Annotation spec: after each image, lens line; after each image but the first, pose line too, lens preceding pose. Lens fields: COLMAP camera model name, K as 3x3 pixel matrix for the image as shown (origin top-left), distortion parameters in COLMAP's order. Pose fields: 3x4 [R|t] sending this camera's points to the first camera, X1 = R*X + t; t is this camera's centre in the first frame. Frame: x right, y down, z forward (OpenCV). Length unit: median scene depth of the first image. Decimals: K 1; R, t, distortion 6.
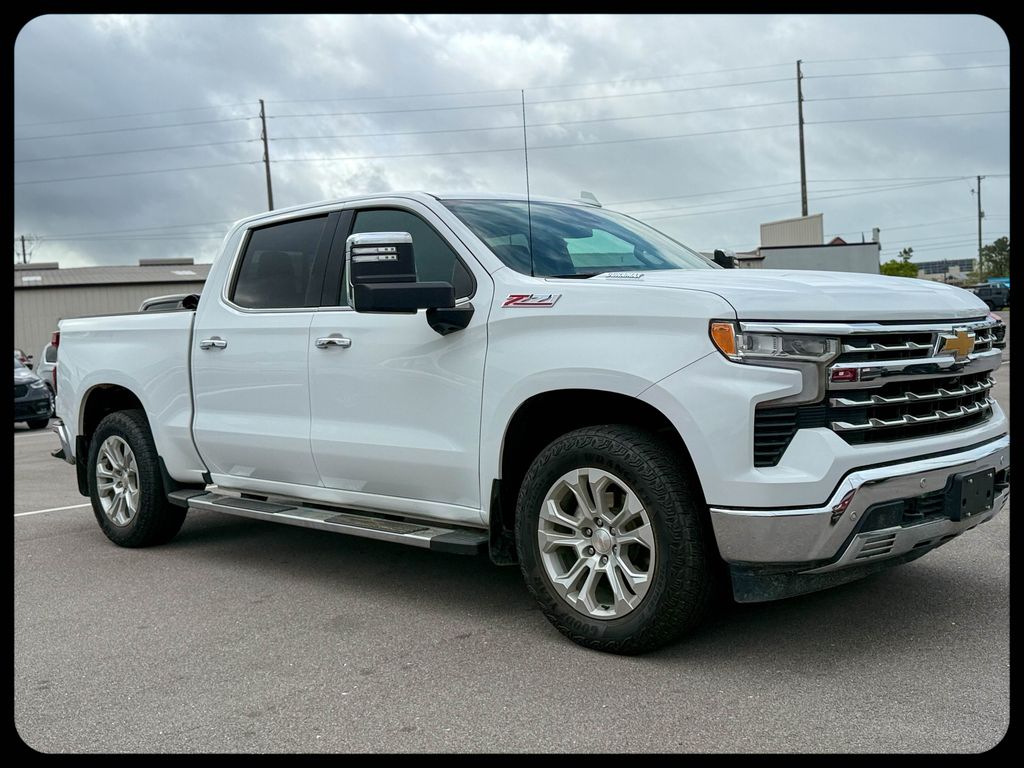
lens RADIAL K [[1068.6, 0, 496.0], [0, 1068.6, 380.3], [0, 0, 1]] dist [0.113824, -0.008882]
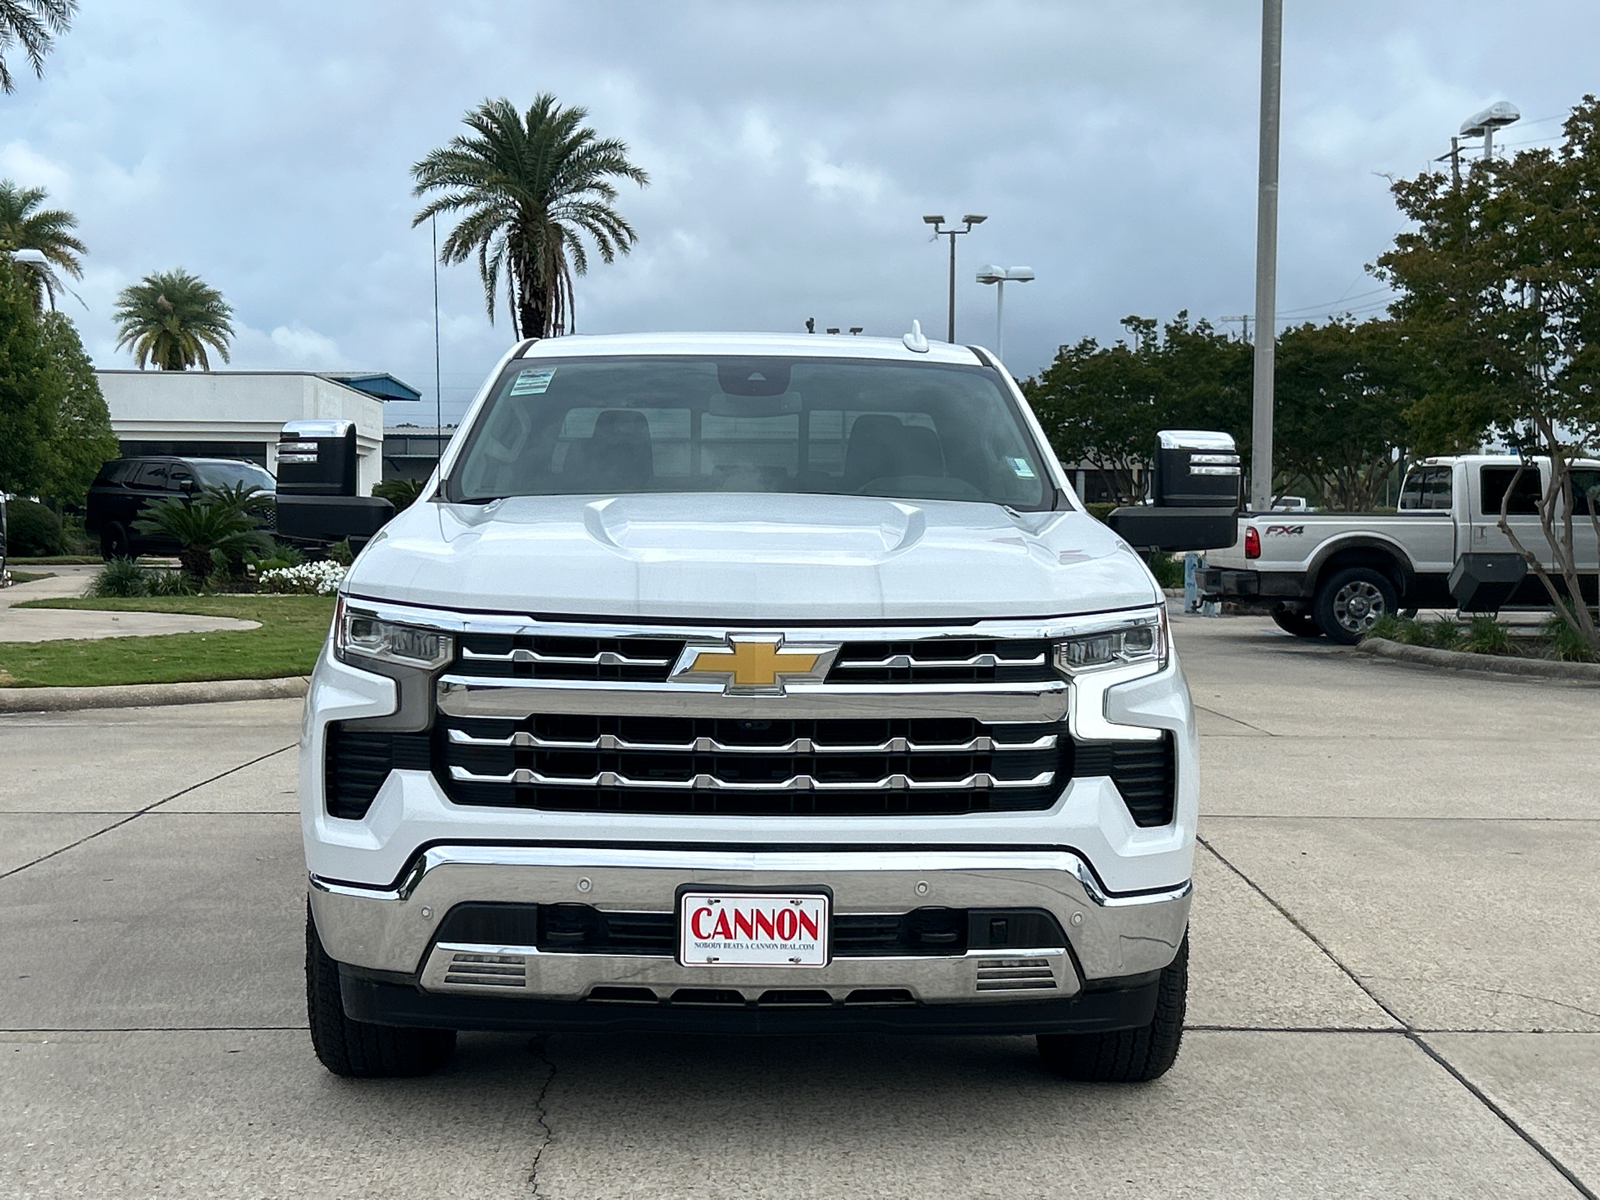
lens RADIAL K [[2471.0, 0, 790.8], [0, 2471.0, 606.1], [0, 0, 1]] dist [0.247873, -0.926842]
pose [[0.719495, 0.082288, -0.689605, 1.311293], [-0.068981, 0.996513, 0.046940, -0.123913], [0.691063, 0.013797, 0.722663, 0.066500]]
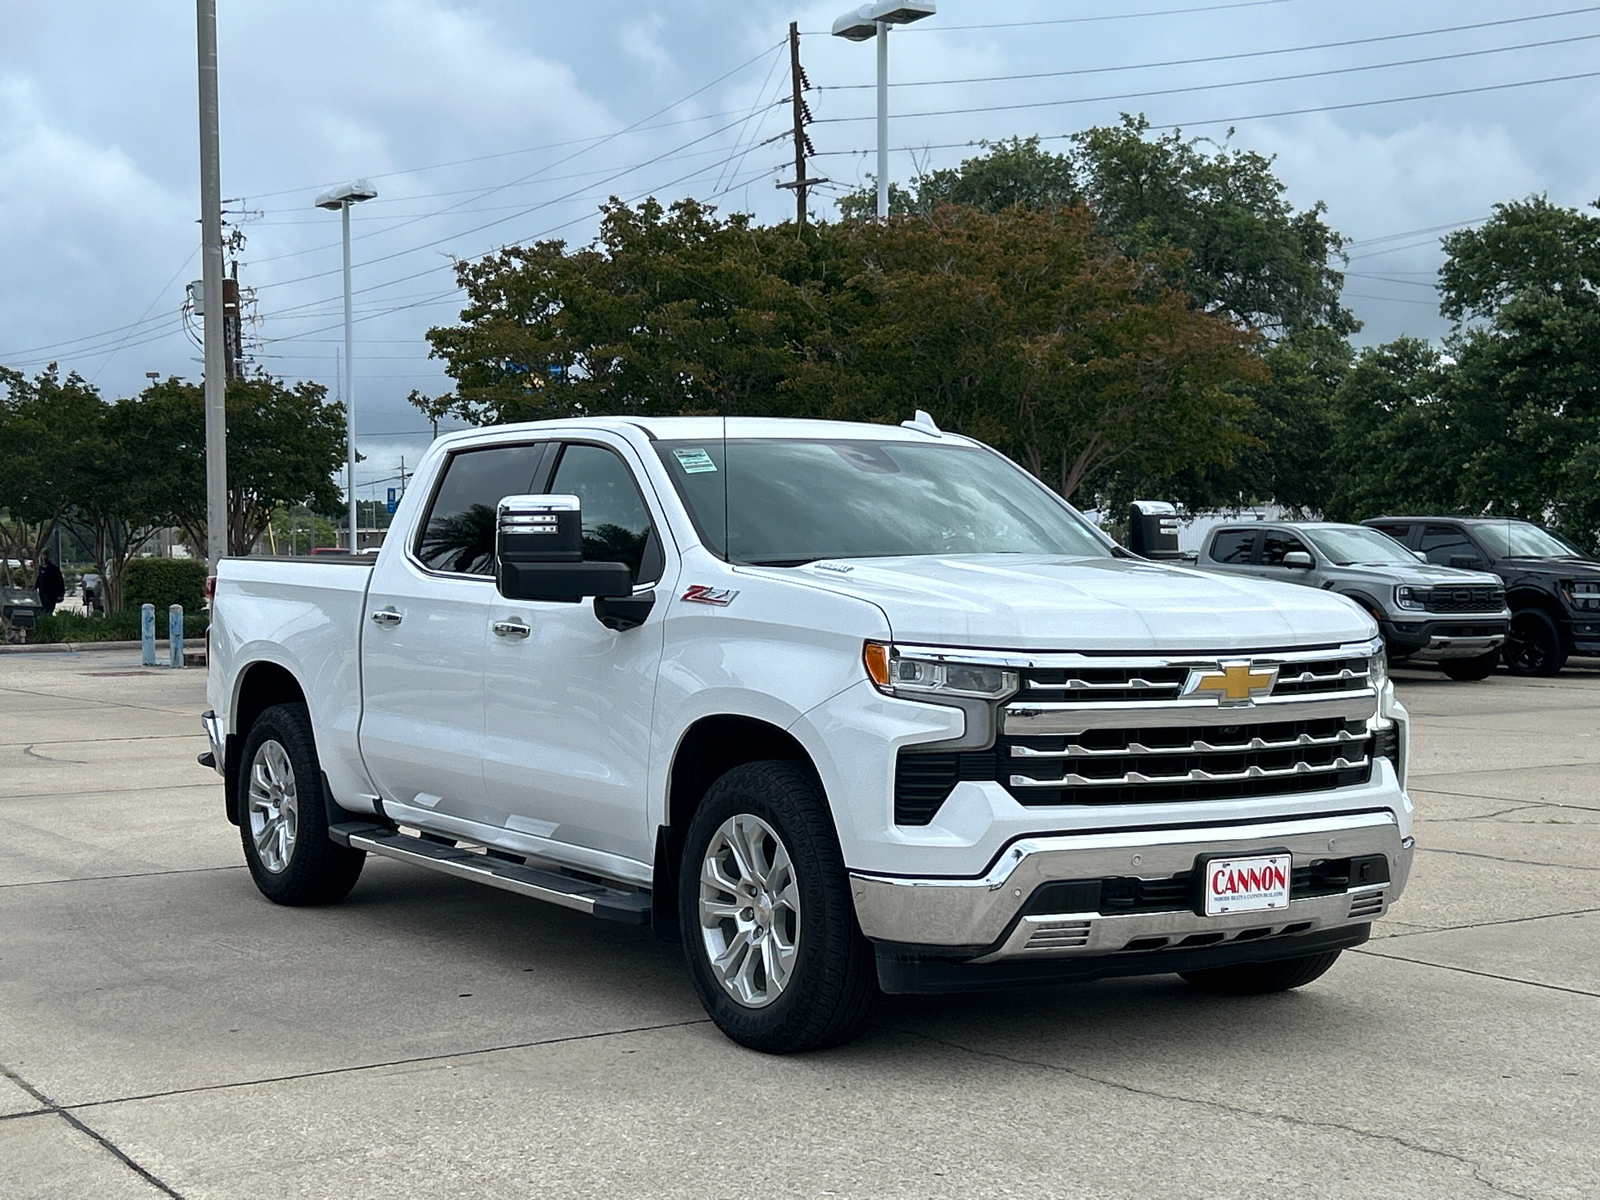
lens RADIAL K [[2471.0, 0, 790.8], [0, 2471.0, 606.1], [0, 0, 1]] dist [0.247873, -0.926842]
pose [[0.974815, 0.044696, -0.218492, 0.491815], [-0.046997, 0.998881, -0.005339, -0.061819], [0.218009, 0.015473, 0.975824, -0.742359]]
